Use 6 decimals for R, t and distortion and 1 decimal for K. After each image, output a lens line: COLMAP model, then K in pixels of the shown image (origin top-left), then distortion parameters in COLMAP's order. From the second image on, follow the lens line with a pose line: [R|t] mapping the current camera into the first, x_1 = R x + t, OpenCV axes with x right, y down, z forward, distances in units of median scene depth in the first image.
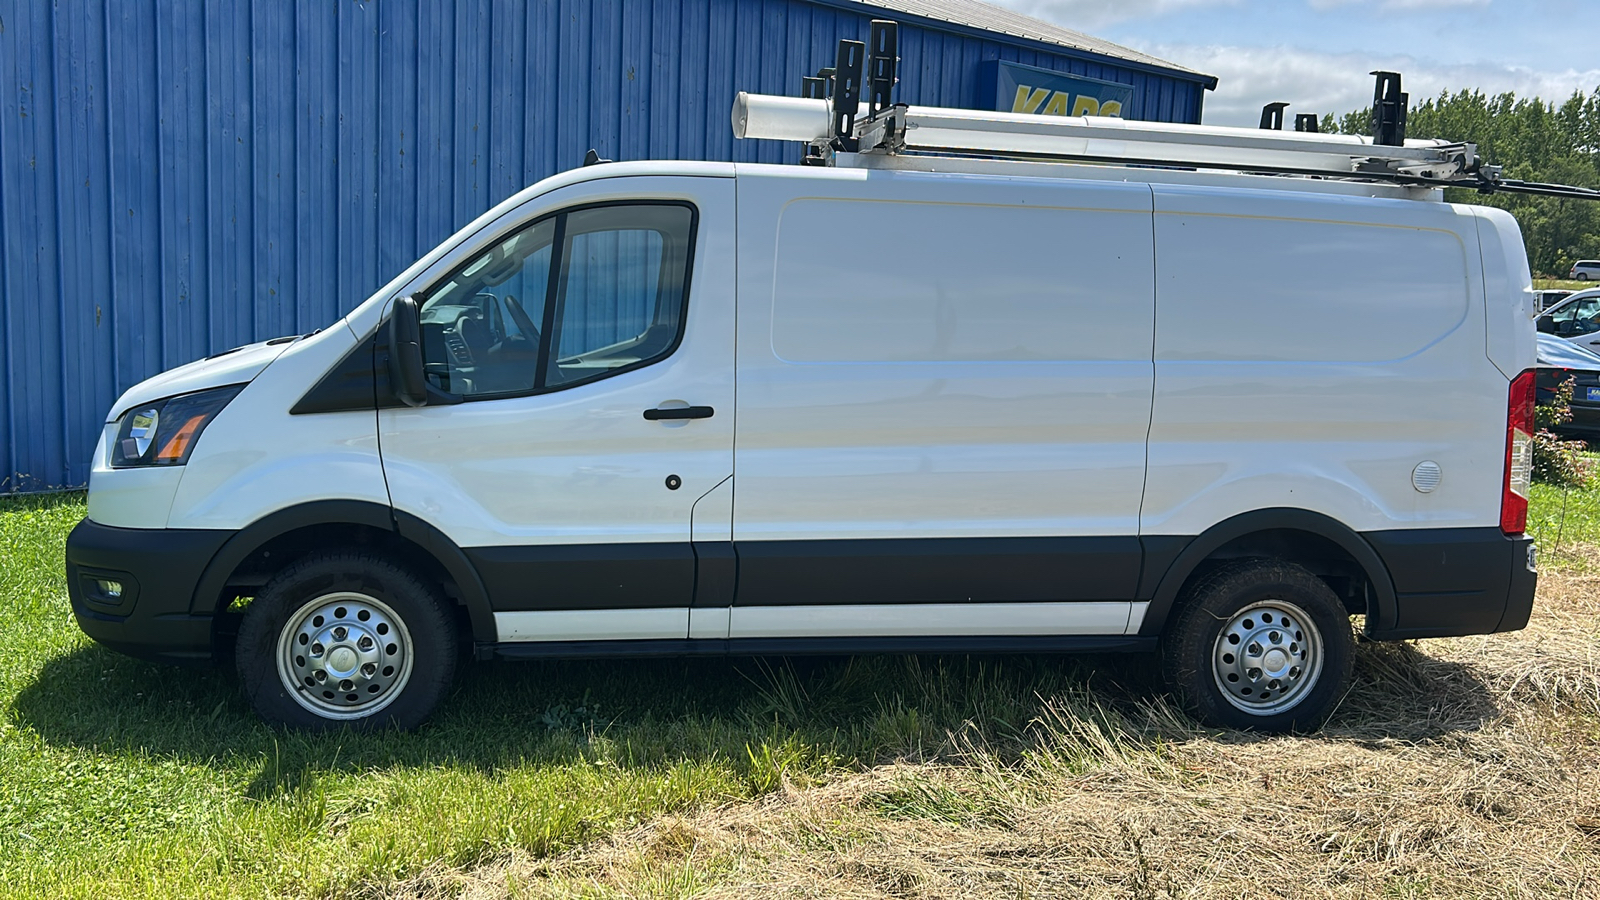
lens RADIAL K [[1389.1, 0, 790.2], [0, 1389.1, 455.0], [0, 0, 1]] dist [0.051480, -0.058047]
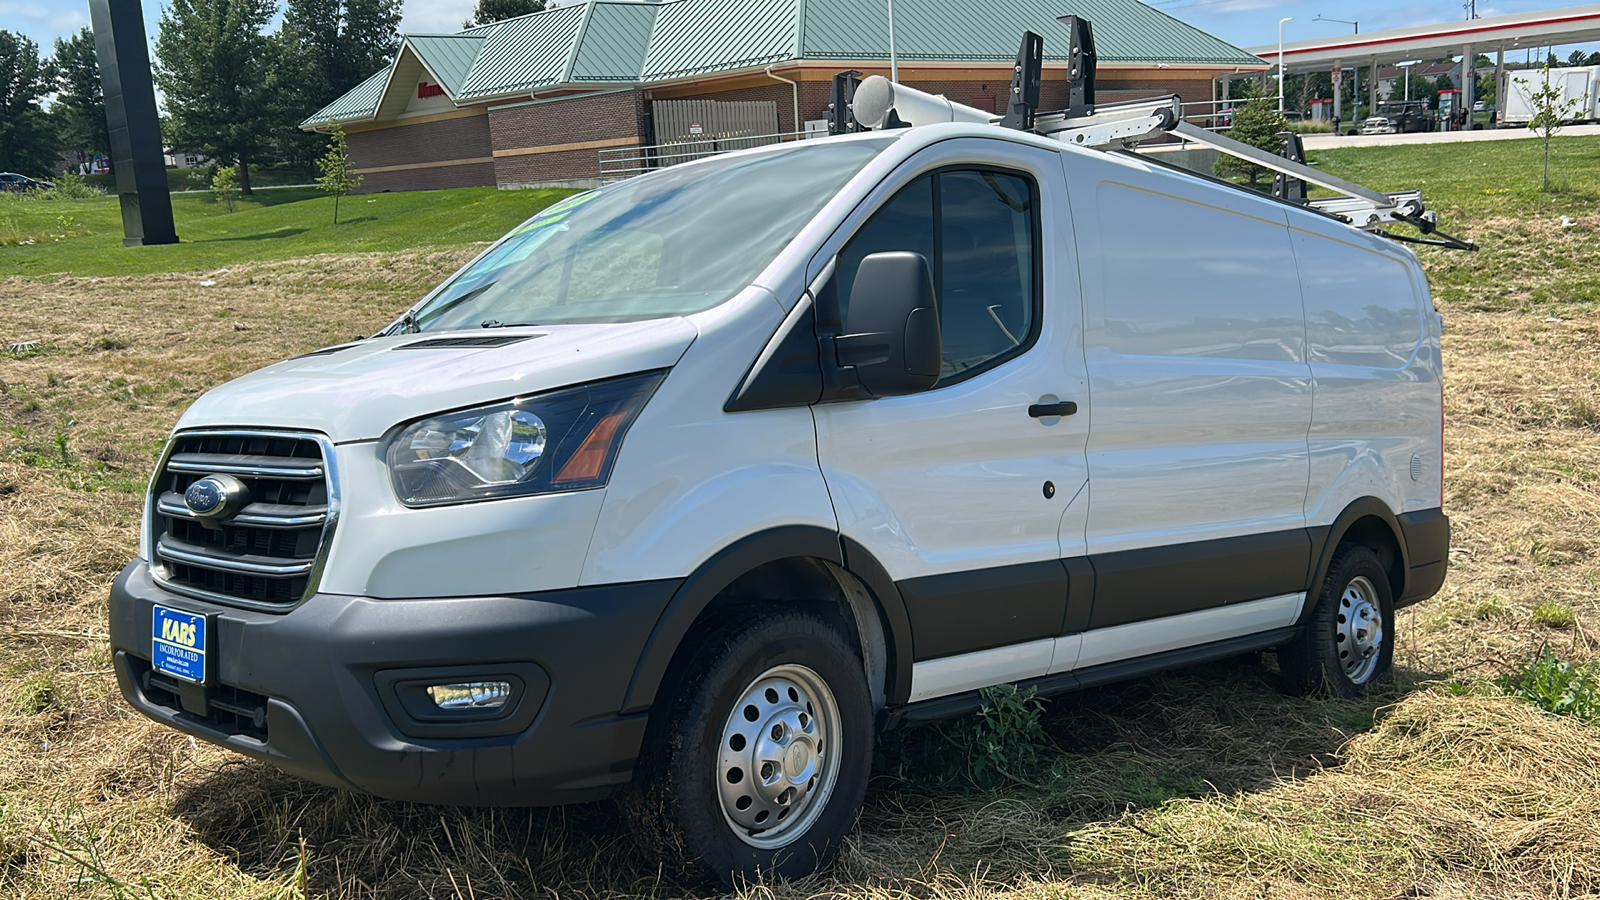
lens RADIAL K [[1389.1, 0, 798.7], [0, 1389.1, 423.2], [0, 0, 1]] dist [0.051480, -0.058047]
pose [[0.801156, -0.014637, 0.598276, -0.734472], [0.076245, 0.994051, -0.077780, 0.034296], [-0.593578, 0.107930, 0.797506, 0.397708]]
